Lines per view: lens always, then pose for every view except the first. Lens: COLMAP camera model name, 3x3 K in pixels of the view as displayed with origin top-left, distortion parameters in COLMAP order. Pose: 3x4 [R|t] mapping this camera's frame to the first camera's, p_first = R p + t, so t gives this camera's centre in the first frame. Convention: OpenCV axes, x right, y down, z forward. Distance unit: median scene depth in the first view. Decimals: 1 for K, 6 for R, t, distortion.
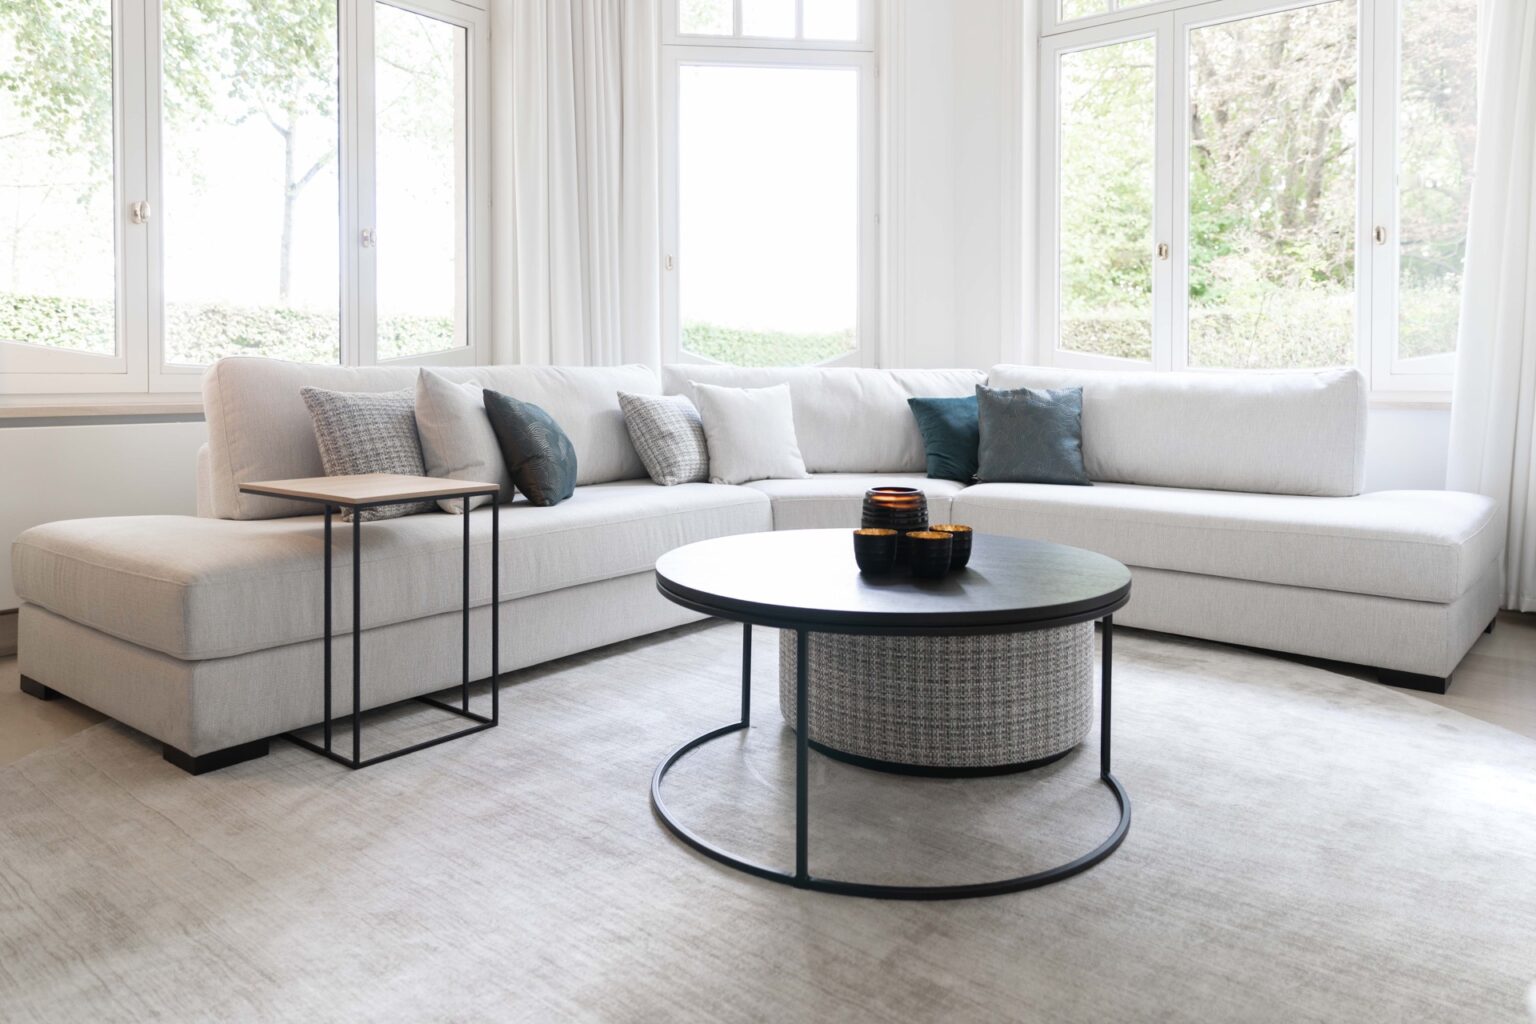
lens RADIAL K [[1063.0, 0, 768.0], [0, 1063.0, 512.0], [0, 0, 1]] dist [-0.005027, -0.001157]
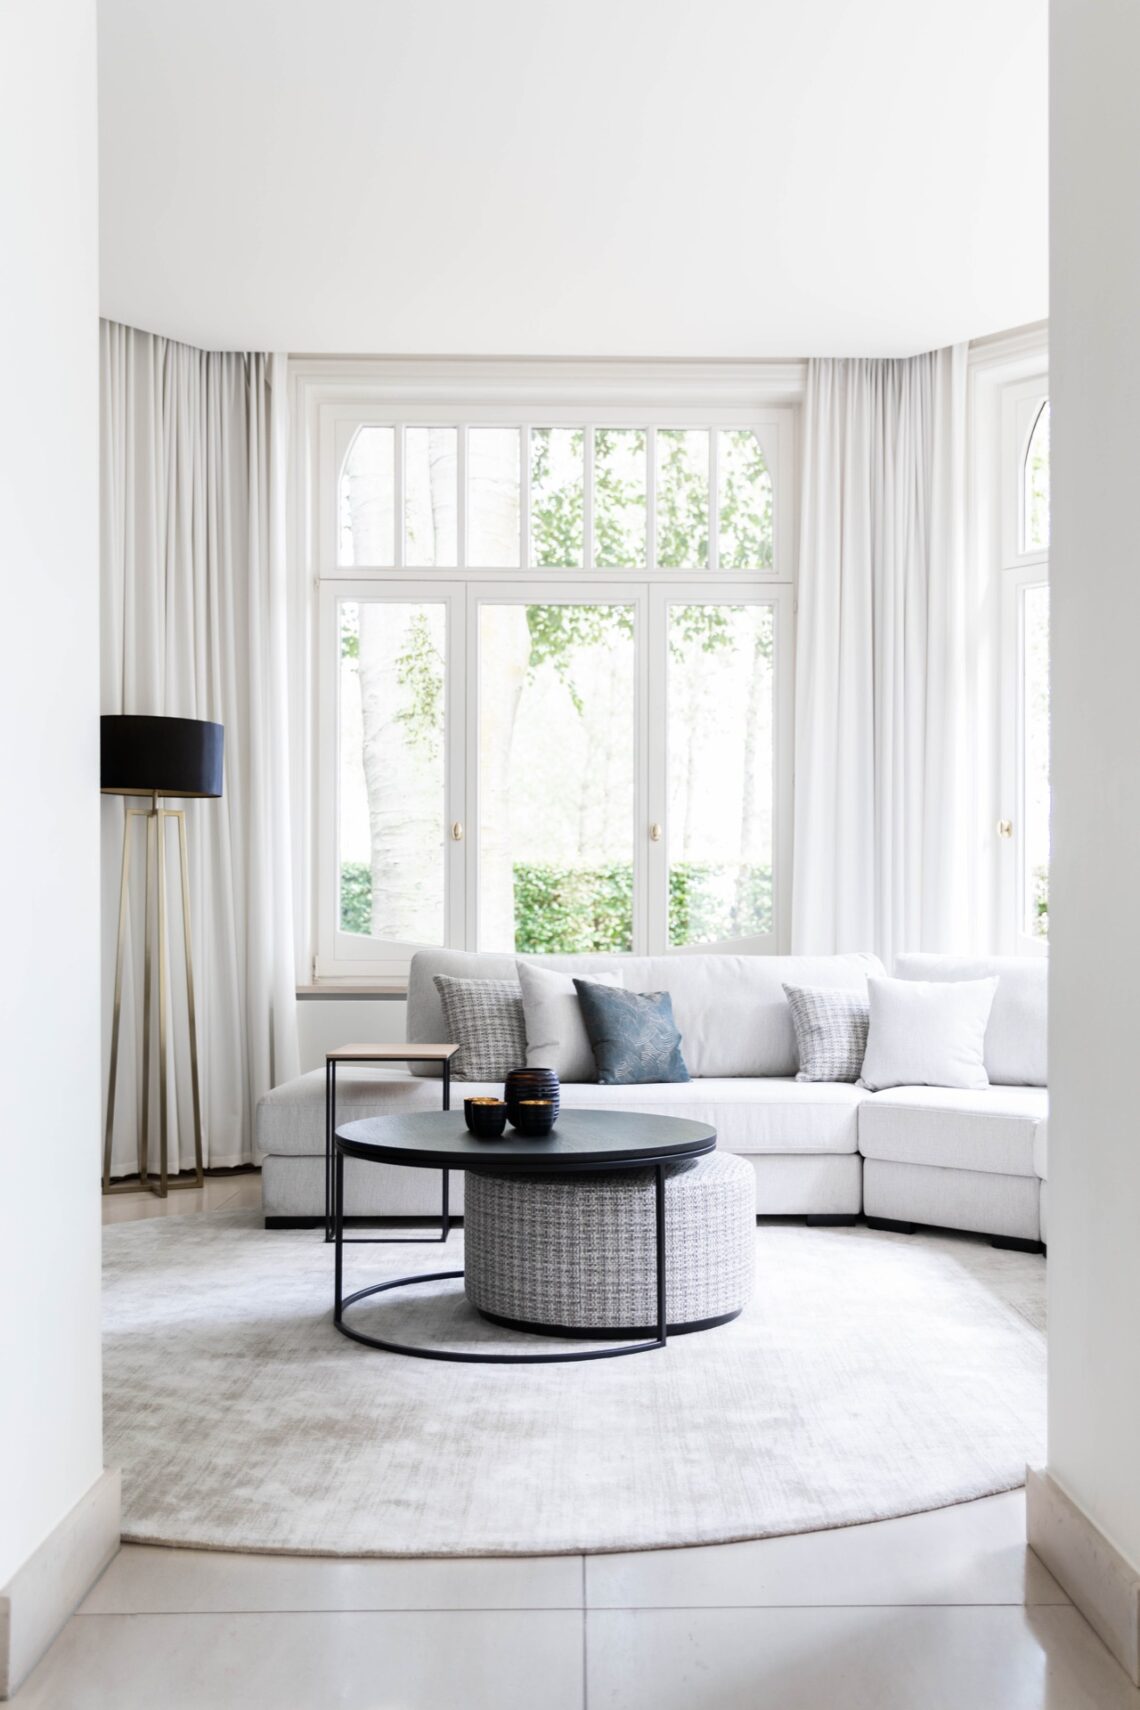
lens RADIAL K [[1480.5, 0, 570.0], [0, 1480.5, 855.0], [0, 0, 1]] dist [-0.001316, -0.000300]
pose [[0.632808, -0.057785, -0.772149, 0.969862], [-0.100520, 0.982642, -0.155917, 0.002268], [0.767756, 0.176282, 0.616015, -0.003847]]
